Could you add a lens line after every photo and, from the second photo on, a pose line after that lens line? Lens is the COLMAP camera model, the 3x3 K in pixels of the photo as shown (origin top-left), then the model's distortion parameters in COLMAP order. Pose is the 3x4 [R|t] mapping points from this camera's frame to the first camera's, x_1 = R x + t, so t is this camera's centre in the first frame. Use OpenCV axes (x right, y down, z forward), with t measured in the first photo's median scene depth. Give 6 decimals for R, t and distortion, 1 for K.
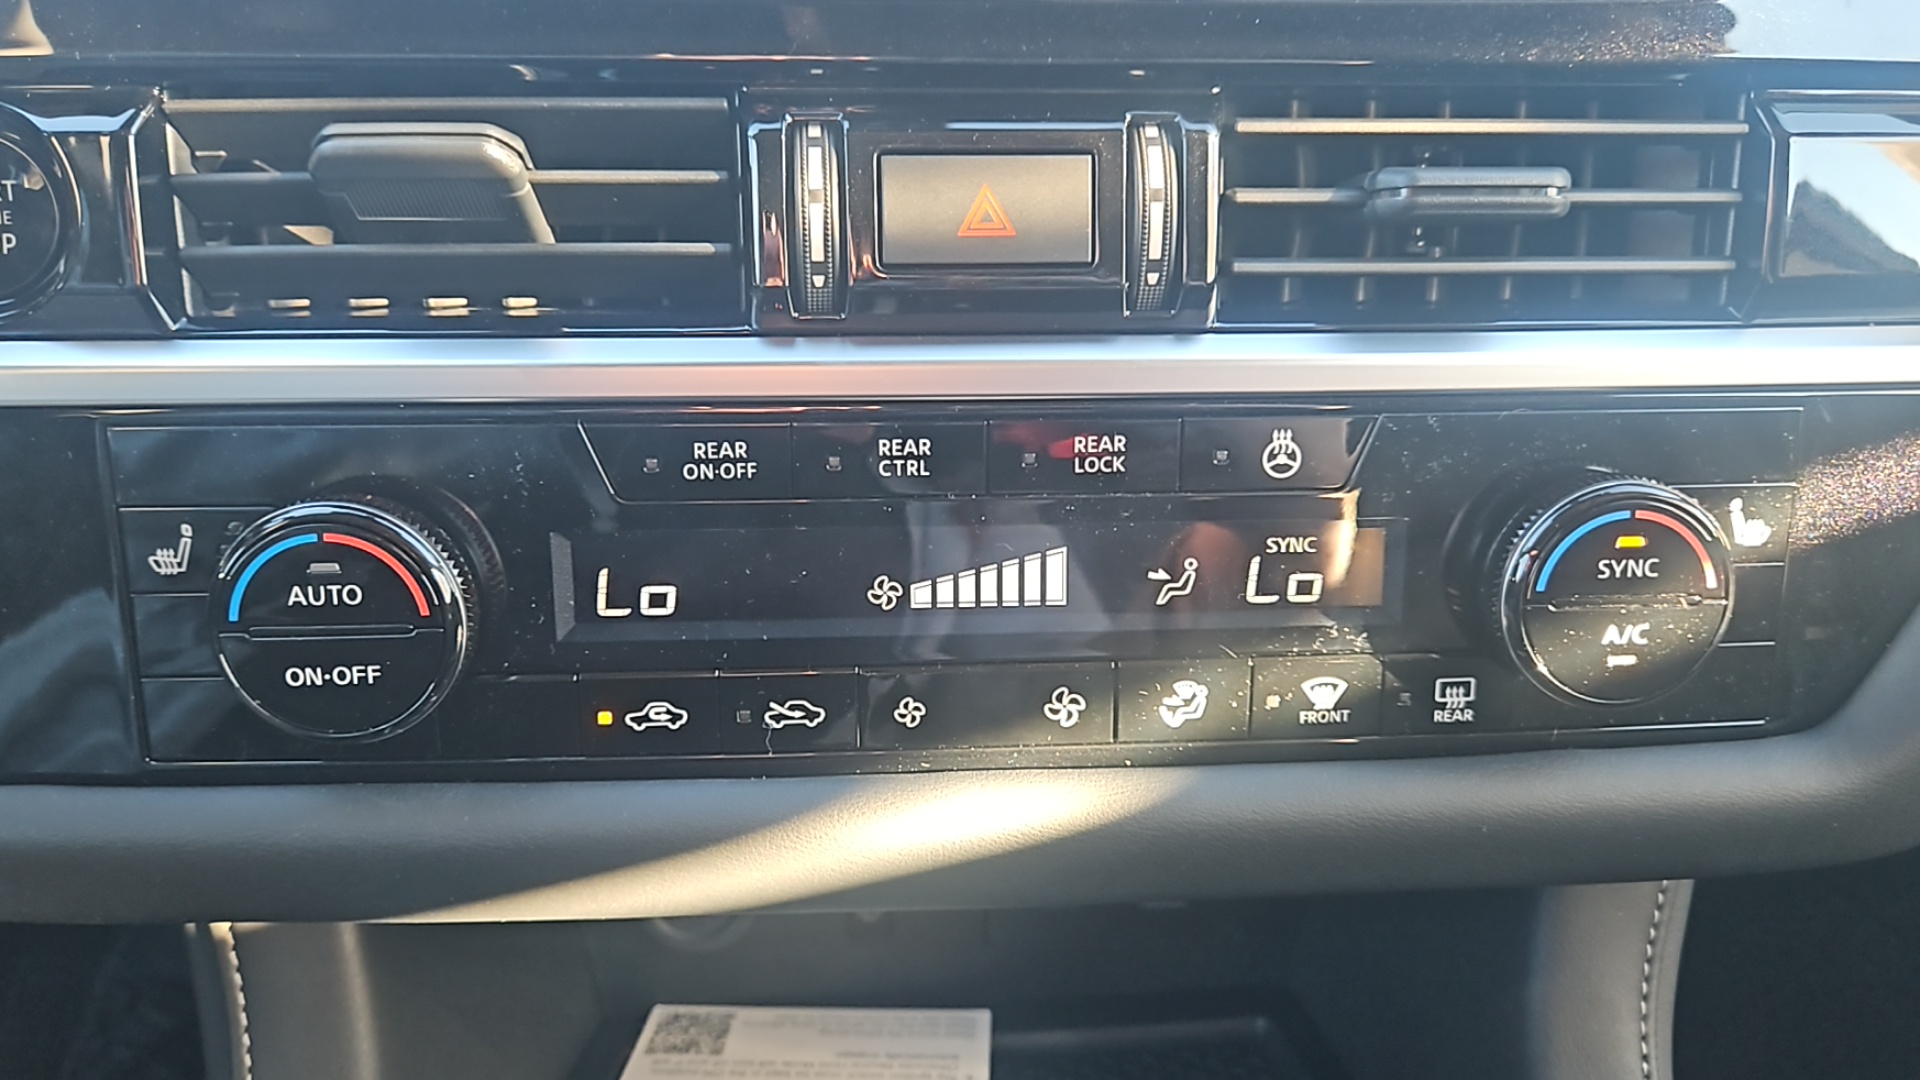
lens RADIAL K [[1435.7, 0, 967.6], [0, 1435.7, 553.1], [0, 0, 1]] dist [0.051885, -0.071762]
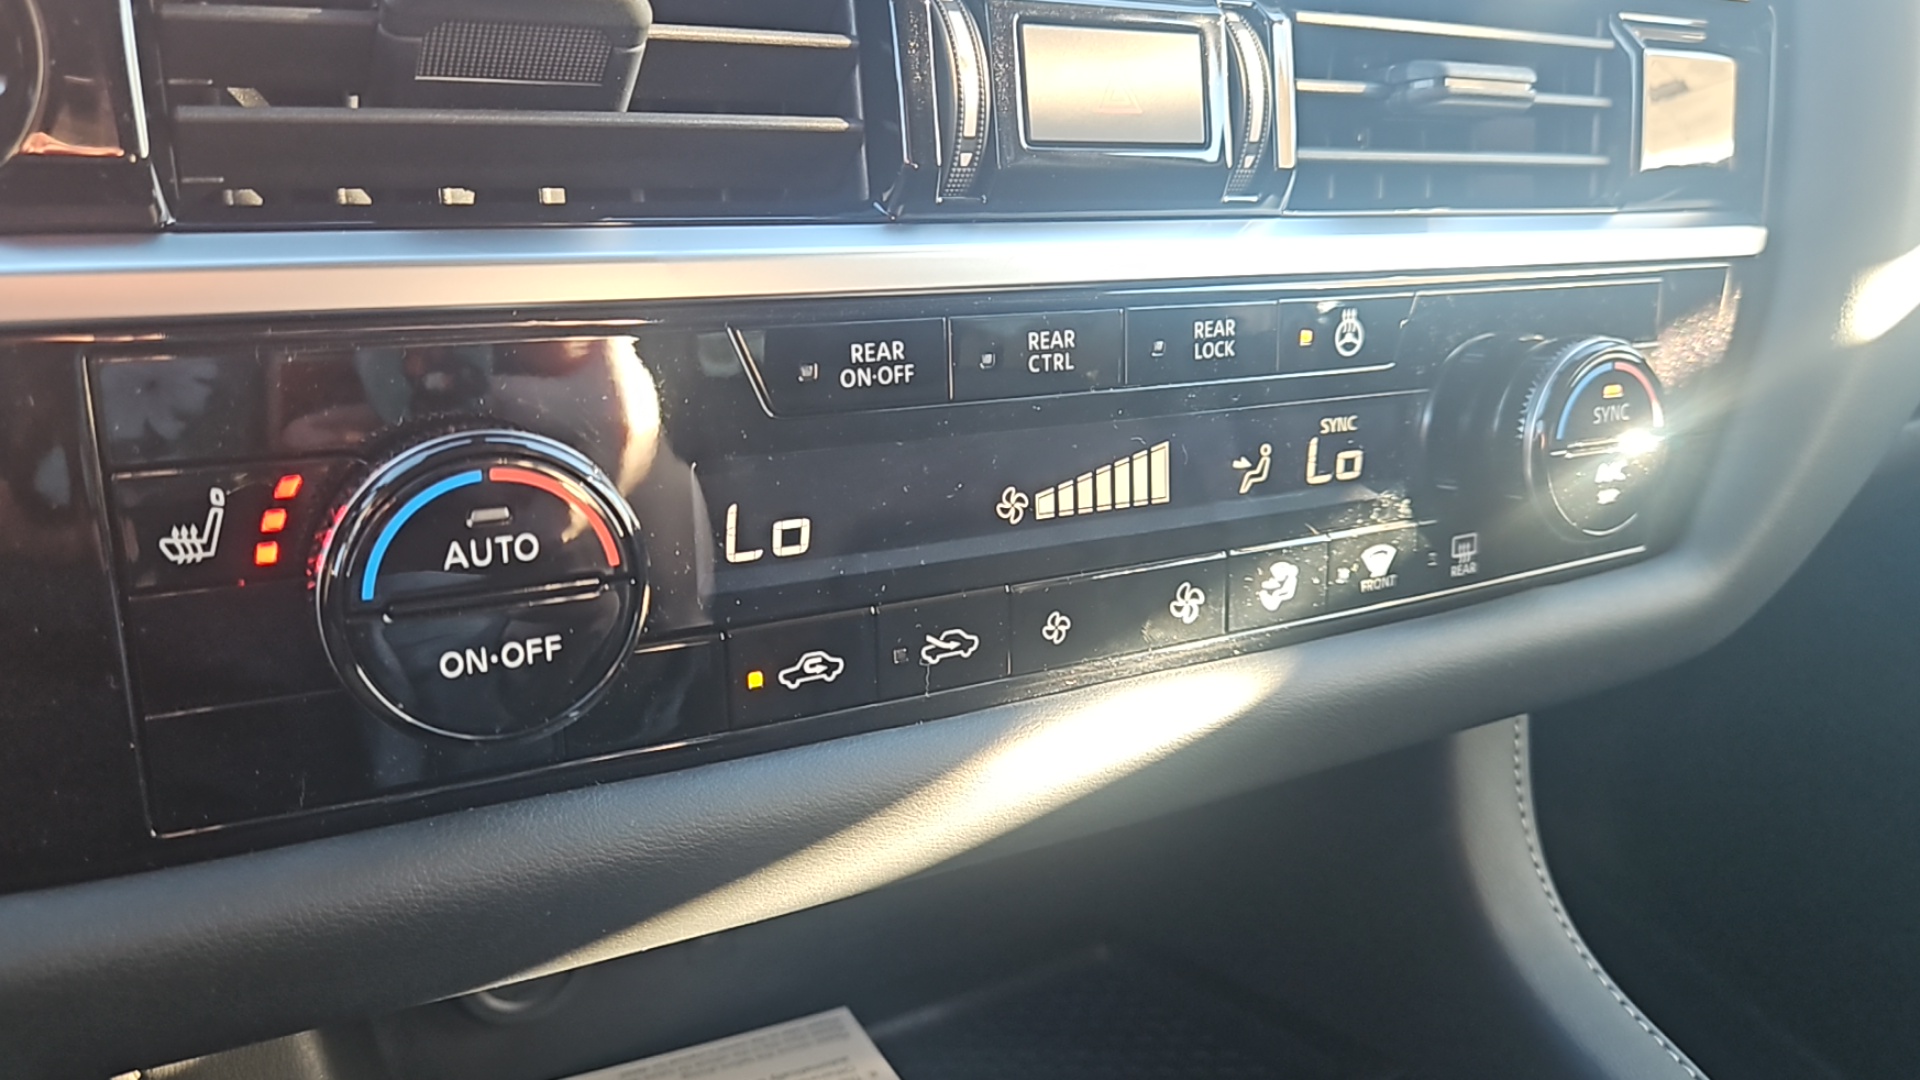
lens RADIAL K [[1435.7, 0, 967.6], [0, 1435.7, 553.1], [0, 0, 1]] dist [0.051885, -0.071762]
pose [[0.893902, -0.111152, 0.434263, -0.505461], [0.122773, 0.992434, 0.001300, 0.055293], [-0.431122, 0.052154, 0.900785, 0.181494]]
